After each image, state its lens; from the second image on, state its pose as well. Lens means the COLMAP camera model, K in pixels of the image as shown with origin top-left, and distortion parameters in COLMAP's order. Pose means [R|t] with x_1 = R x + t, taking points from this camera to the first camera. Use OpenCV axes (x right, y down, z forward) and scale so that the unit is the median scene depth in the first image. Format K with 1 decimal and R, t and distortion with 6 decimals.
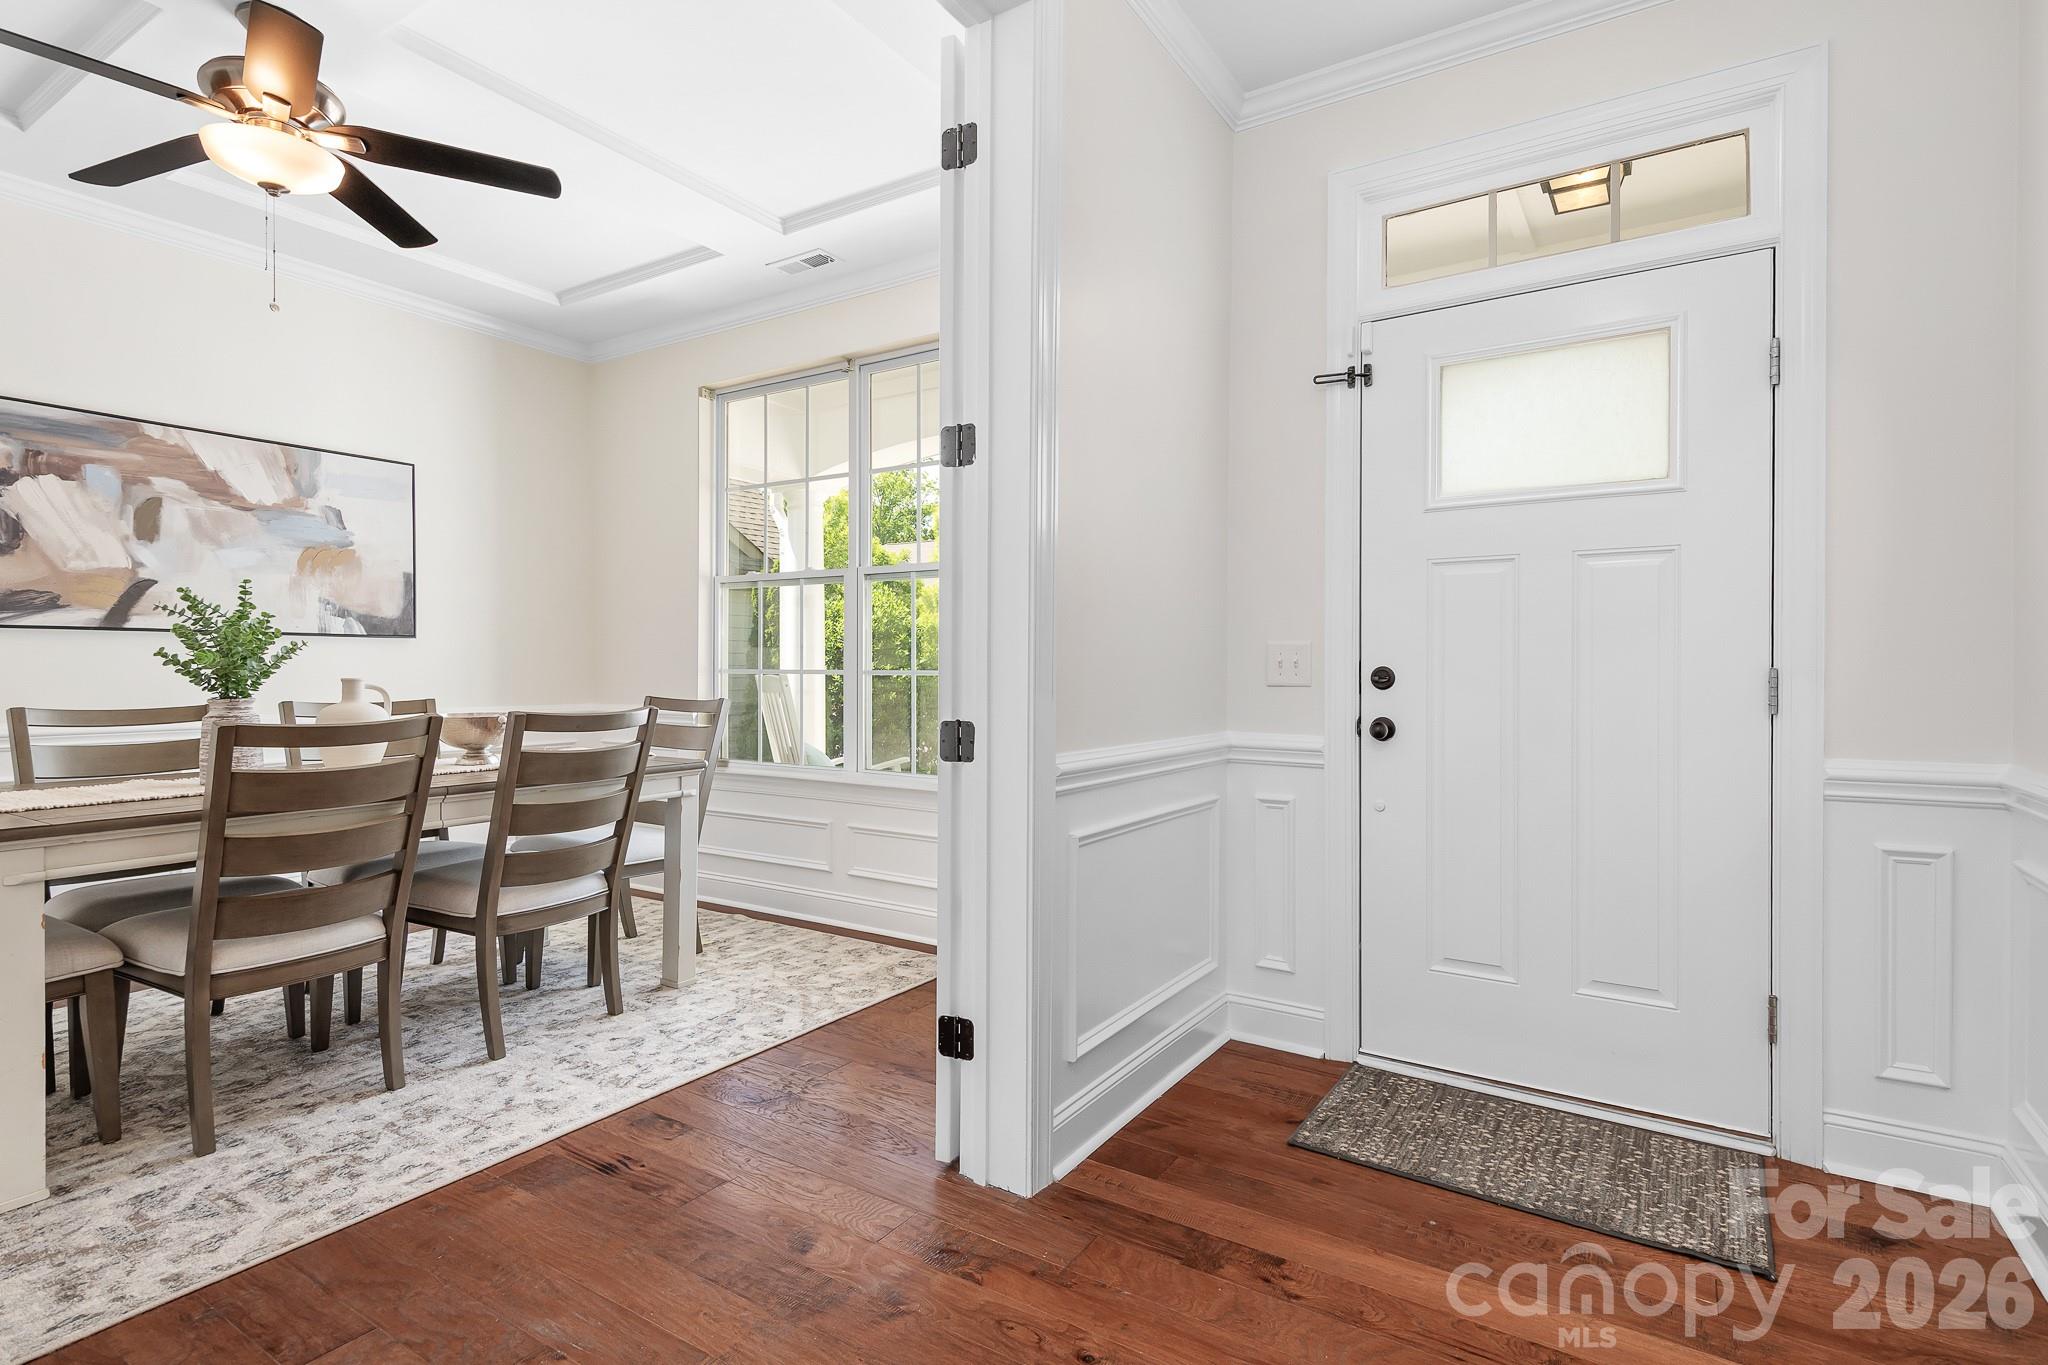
lens RADIAL K [[995.3, 0, 1023.1], [0, 995.3, 677.9], [0, 0, 1]] dist [0.023107, -0.012060]
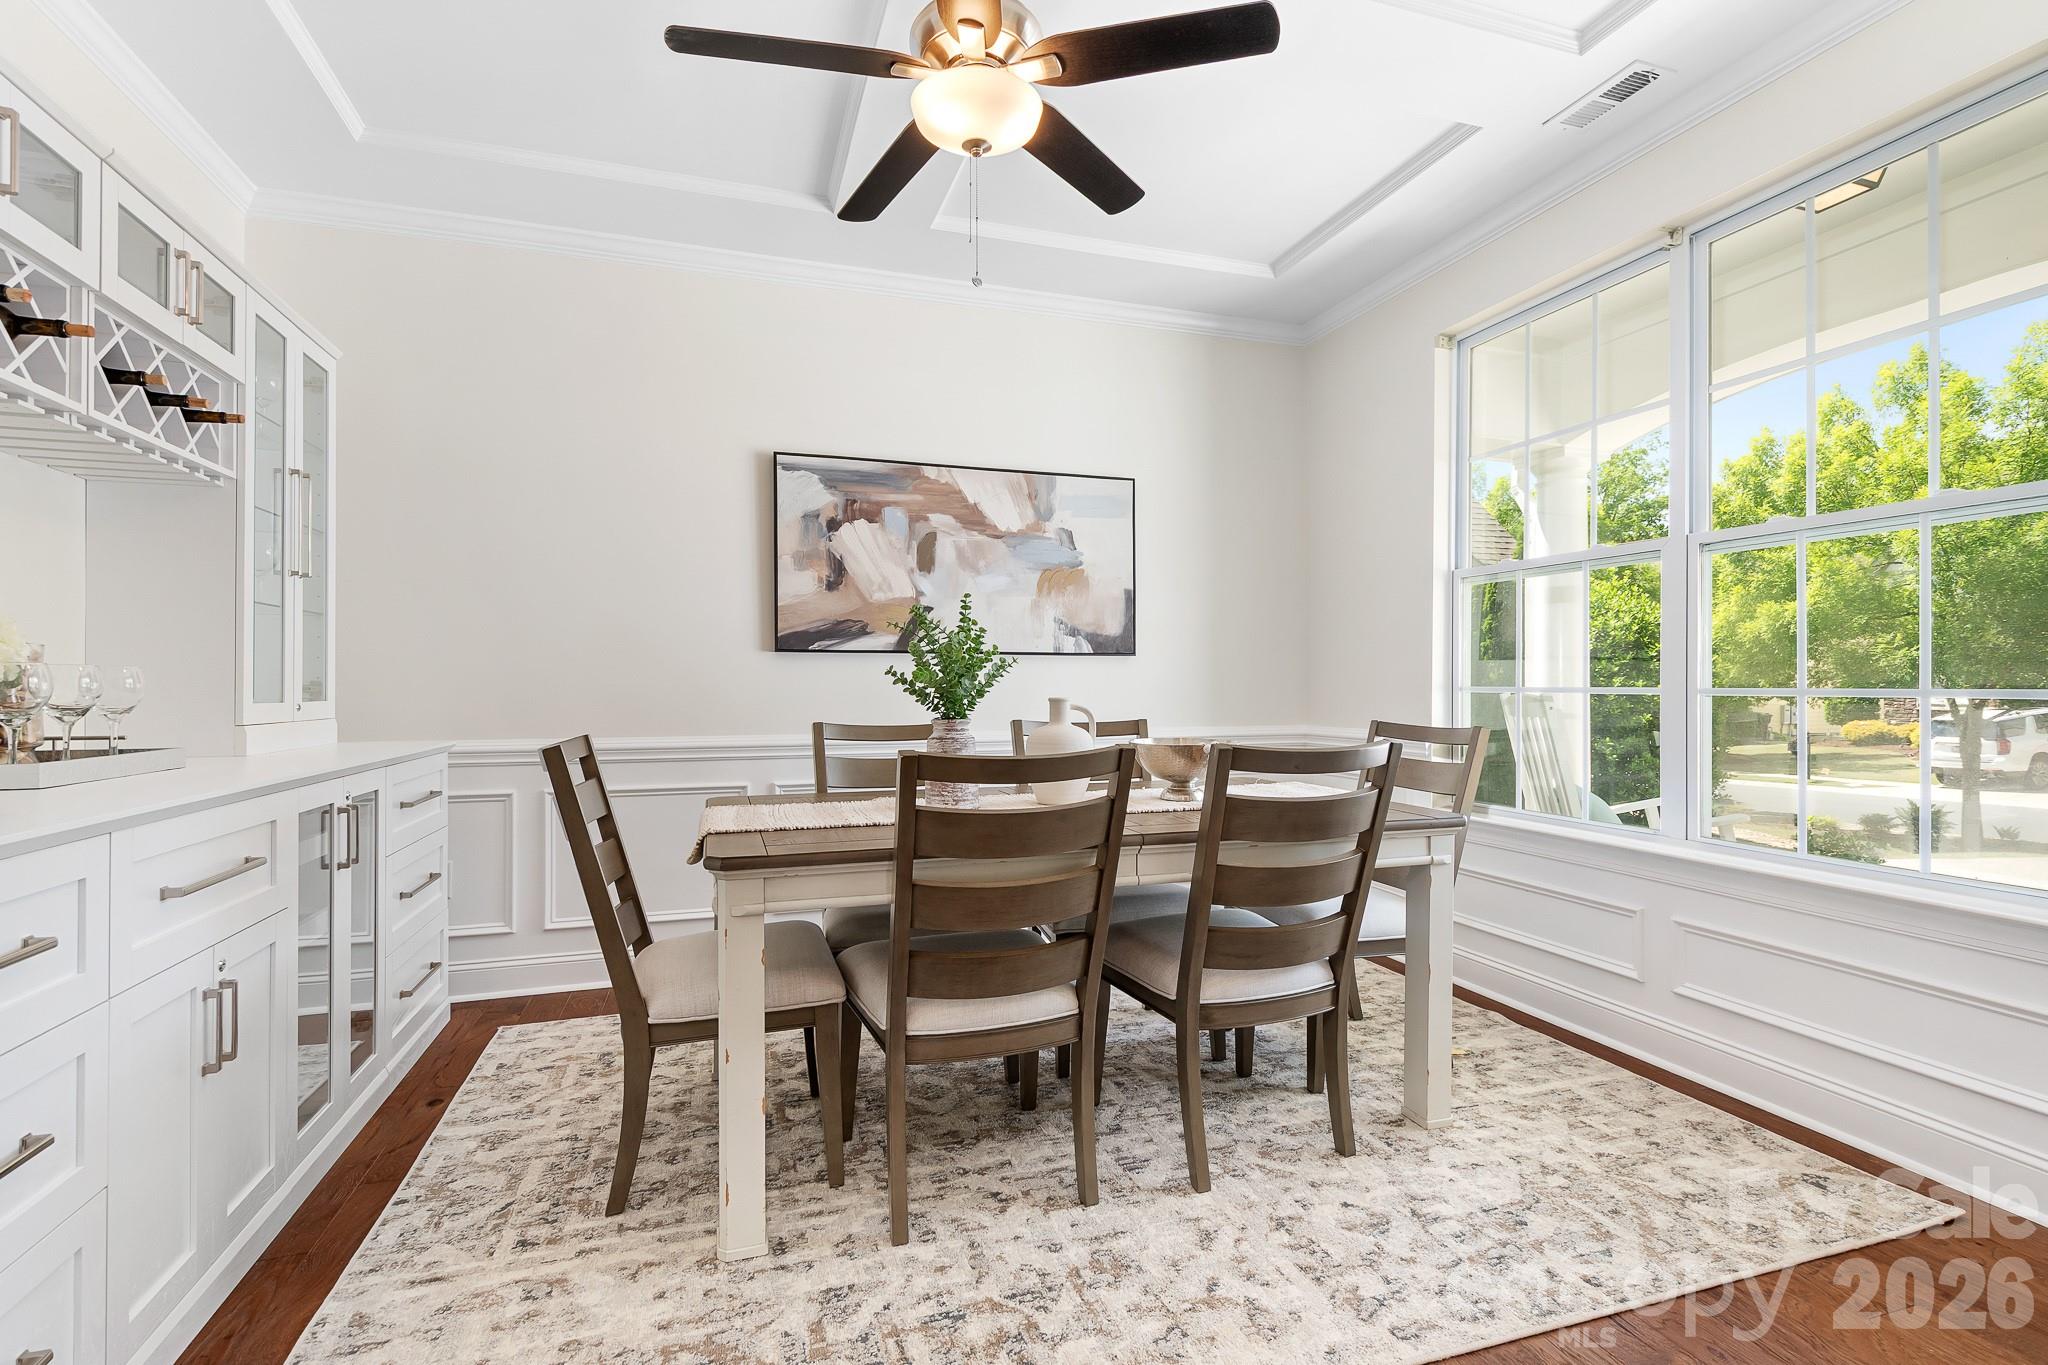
lens RADIAL K [[995.3, 0, 1023.1], [0, 995.3, 677.9], [0, 0, 1]] dist [0.023107, -0.012060]
pose [[0.779586, -0.006761, -0.626259, -0.125714], [-0.004018, 0.999867, -0.015797, -0.003132], [0.626283, 0.014831, 0.779455, 0.265715]]
